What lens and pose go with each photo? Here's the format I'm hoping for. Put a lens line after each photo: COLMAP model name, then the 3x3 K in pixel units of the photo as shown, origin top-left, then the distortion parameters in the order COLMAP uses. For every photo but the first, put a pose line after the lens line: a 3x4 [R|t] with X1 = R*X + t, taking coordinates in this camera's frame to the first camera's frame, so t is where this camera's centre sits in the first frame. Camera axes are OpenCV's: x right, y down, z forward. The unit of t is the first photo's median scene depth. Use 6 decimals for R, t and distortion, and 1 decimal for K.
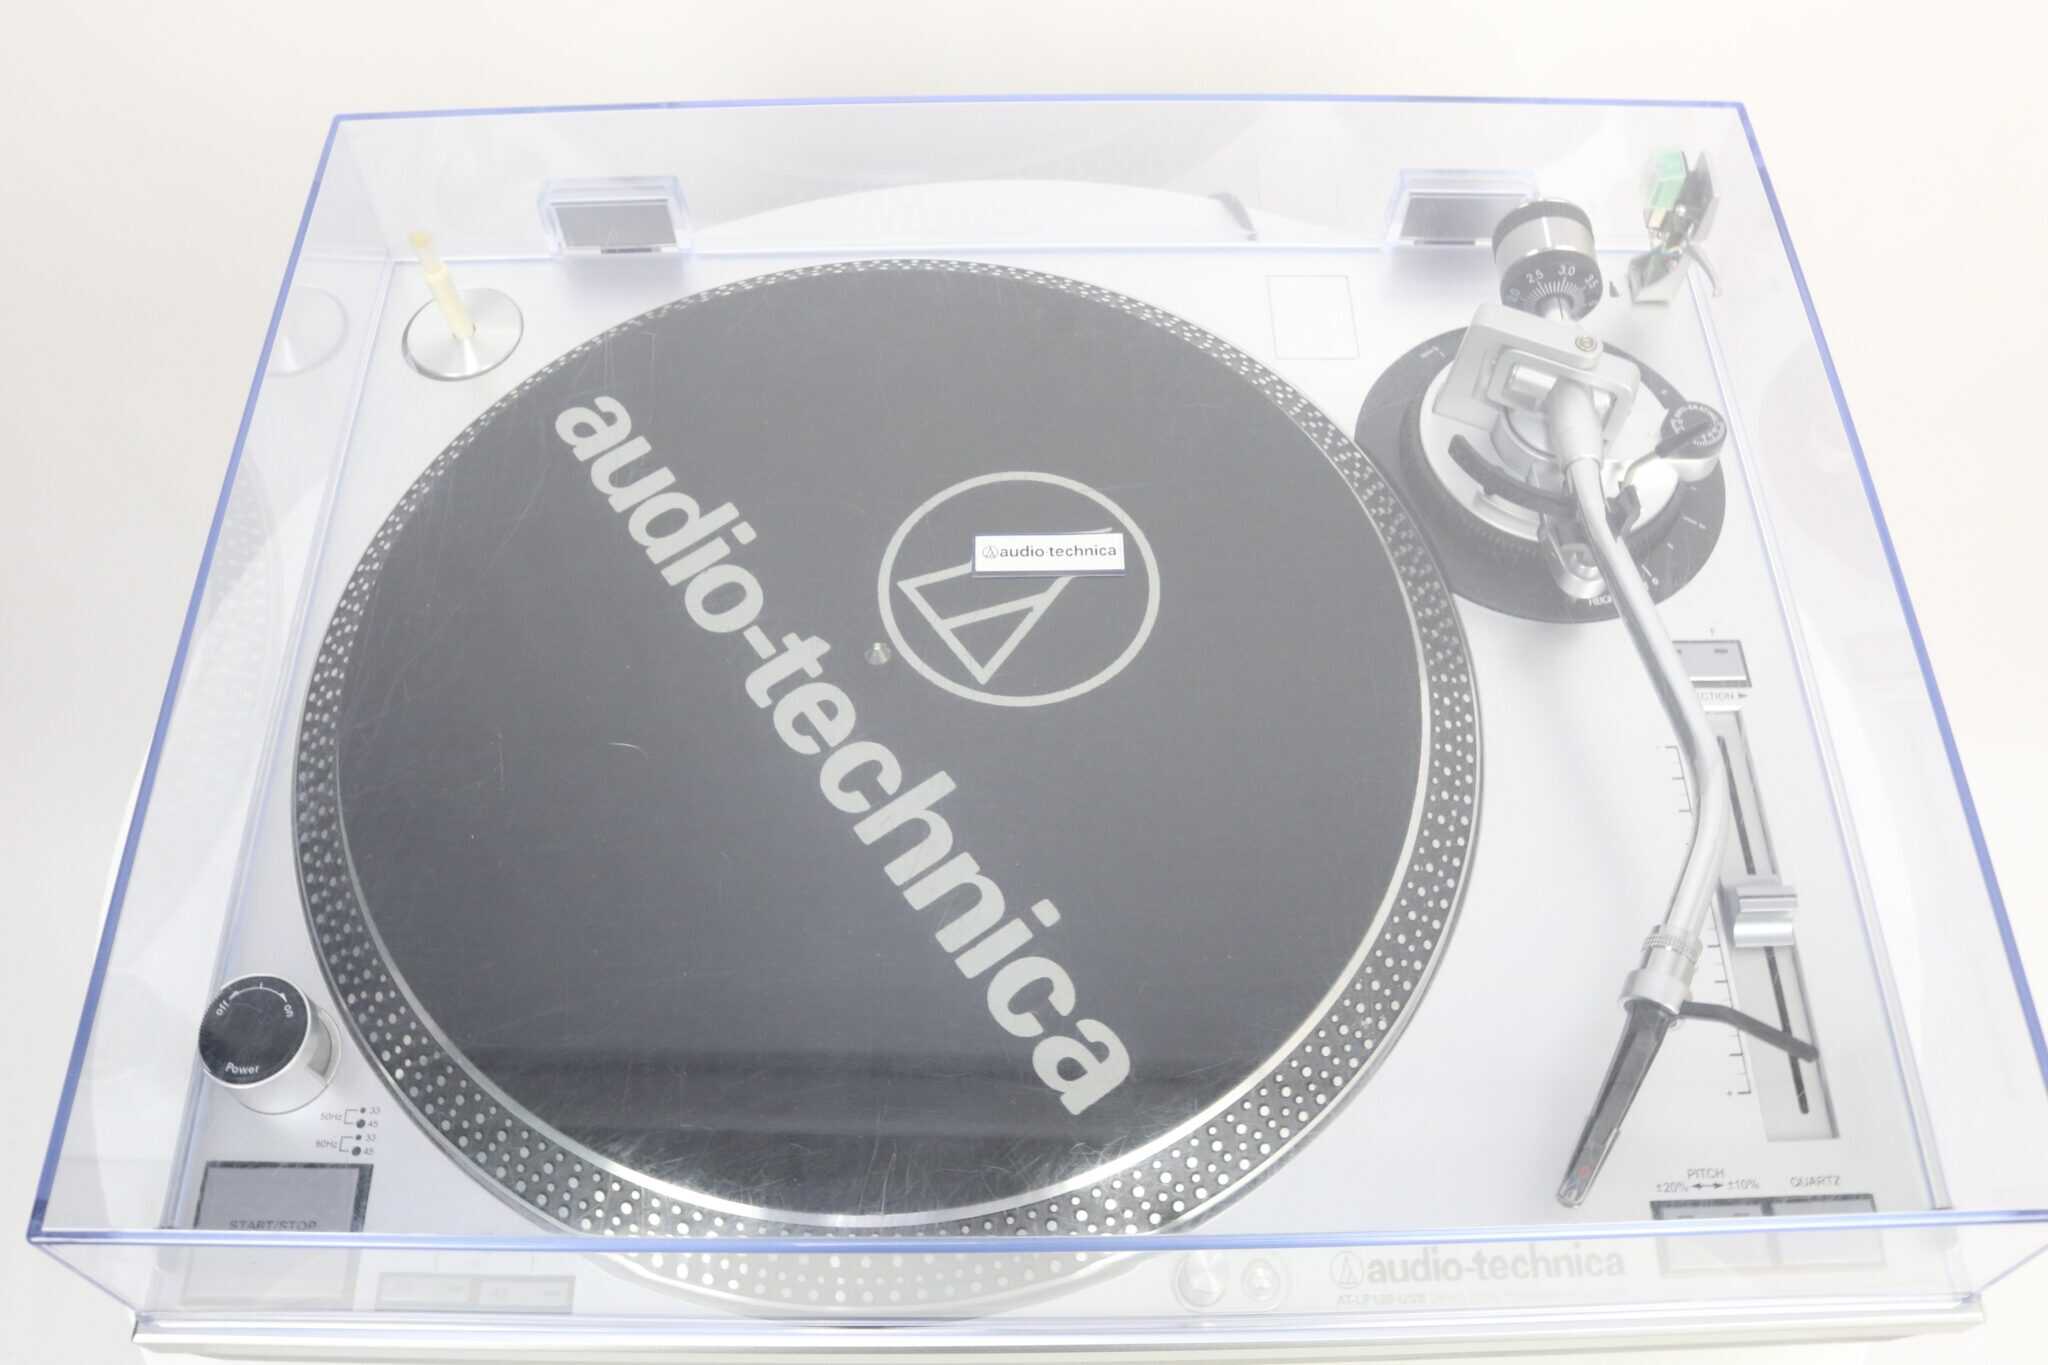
lens RADIAL K [[1670.5, 0, 1024.0], [0, 1670.5, 682.5], [0, 0, 1]] dist [-0.055086, -0.000327]
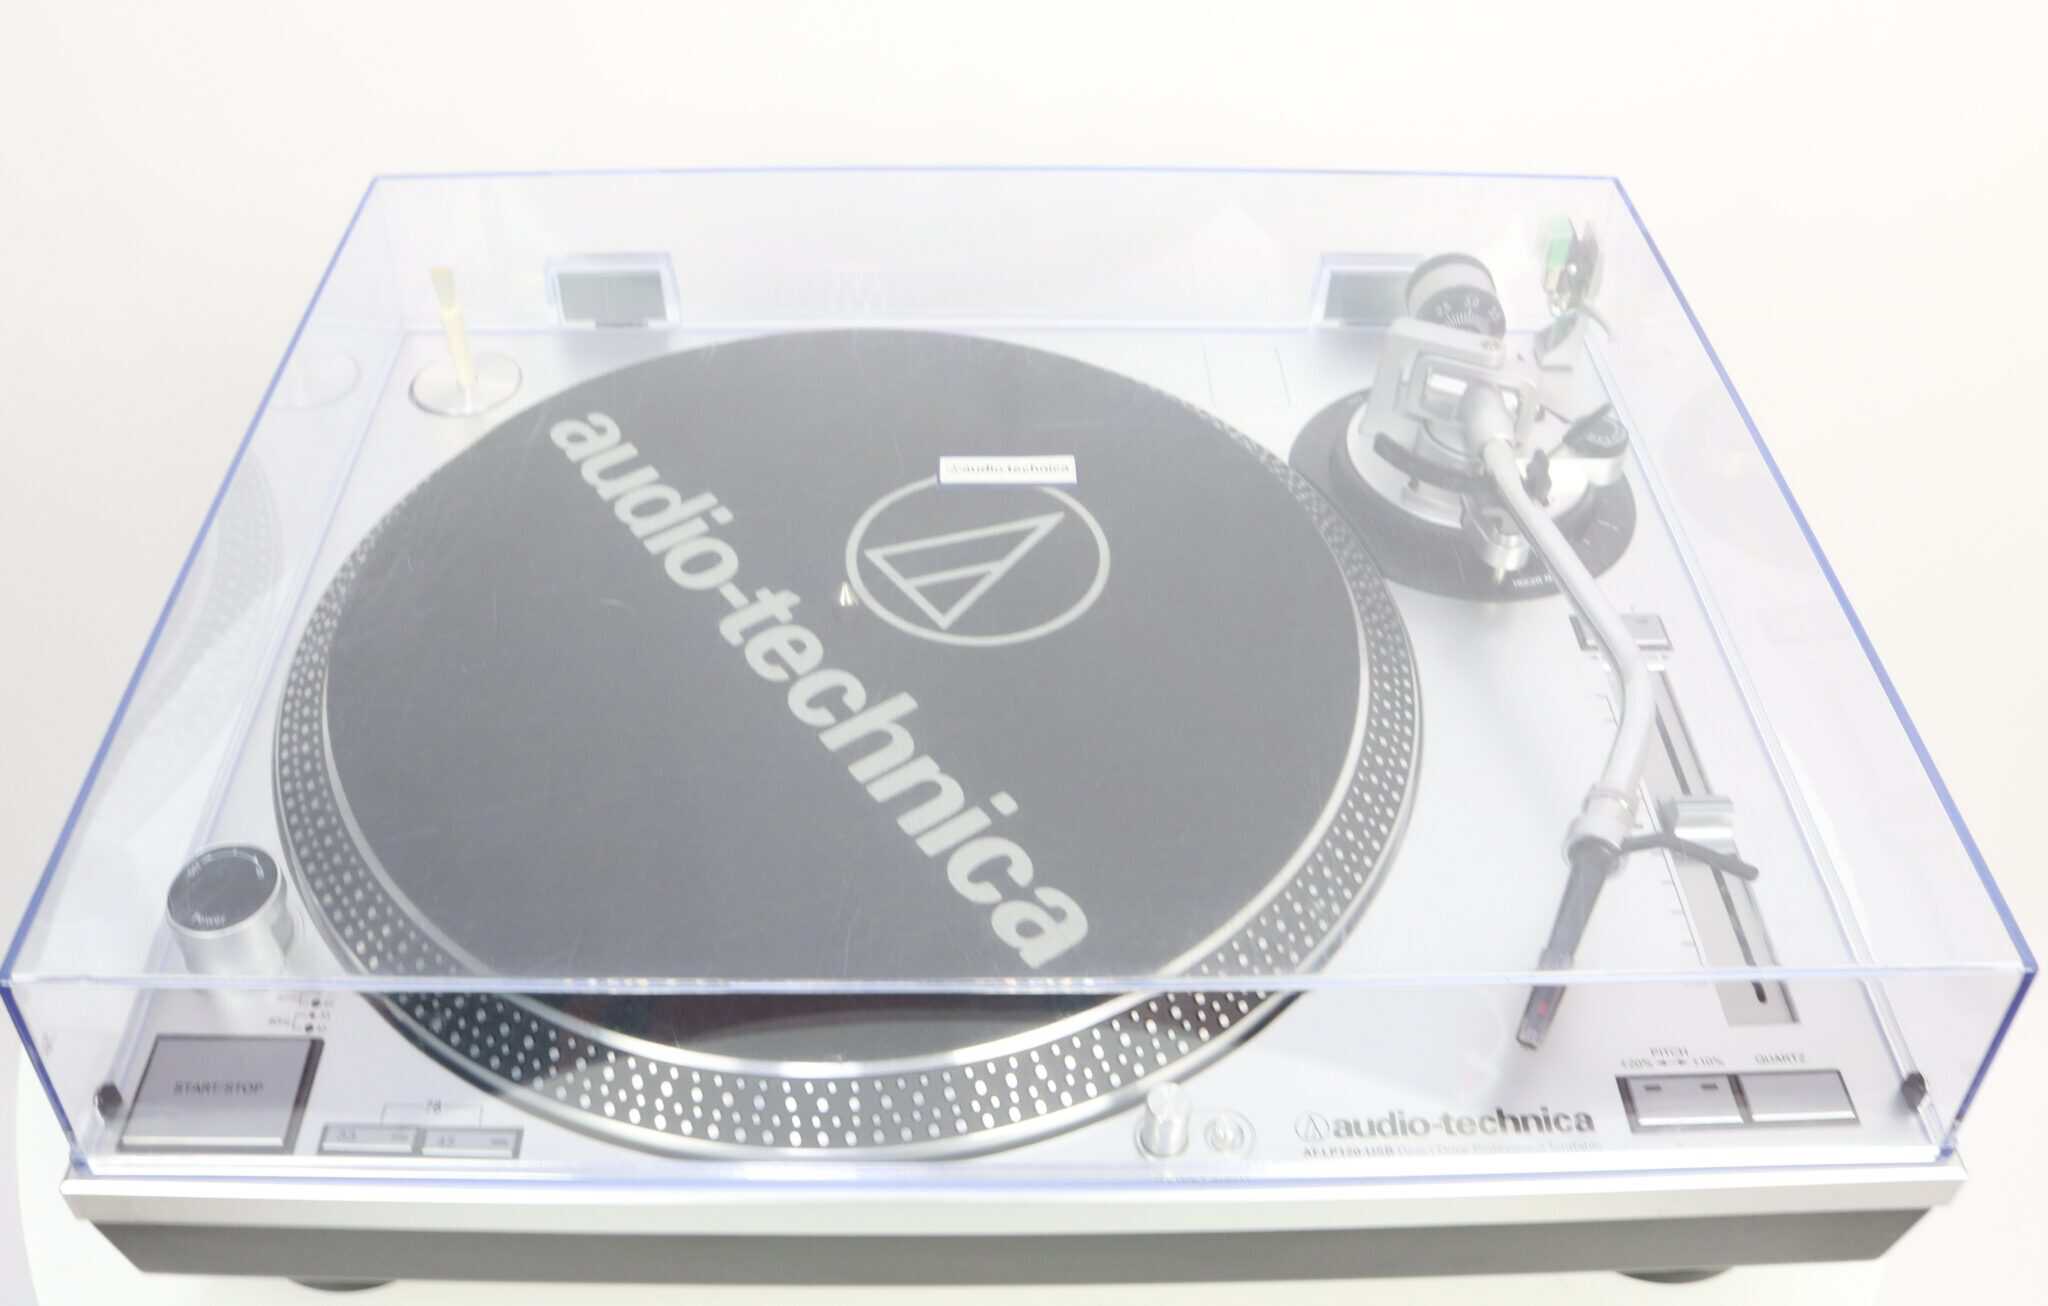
lens RADIAL K [[1717.7, 0, 983.5], [0, 1717.7, 652.3], [0, 0, 1]] dist [-0.006550, -0.123588]
pose [[0.999975, 0.003911, 0.005919, -0.005977], [-0.002194, 0.963893, -0.266279, 0.315329], [-0.006747, 0.266259, 0.963878, -0.048349]]
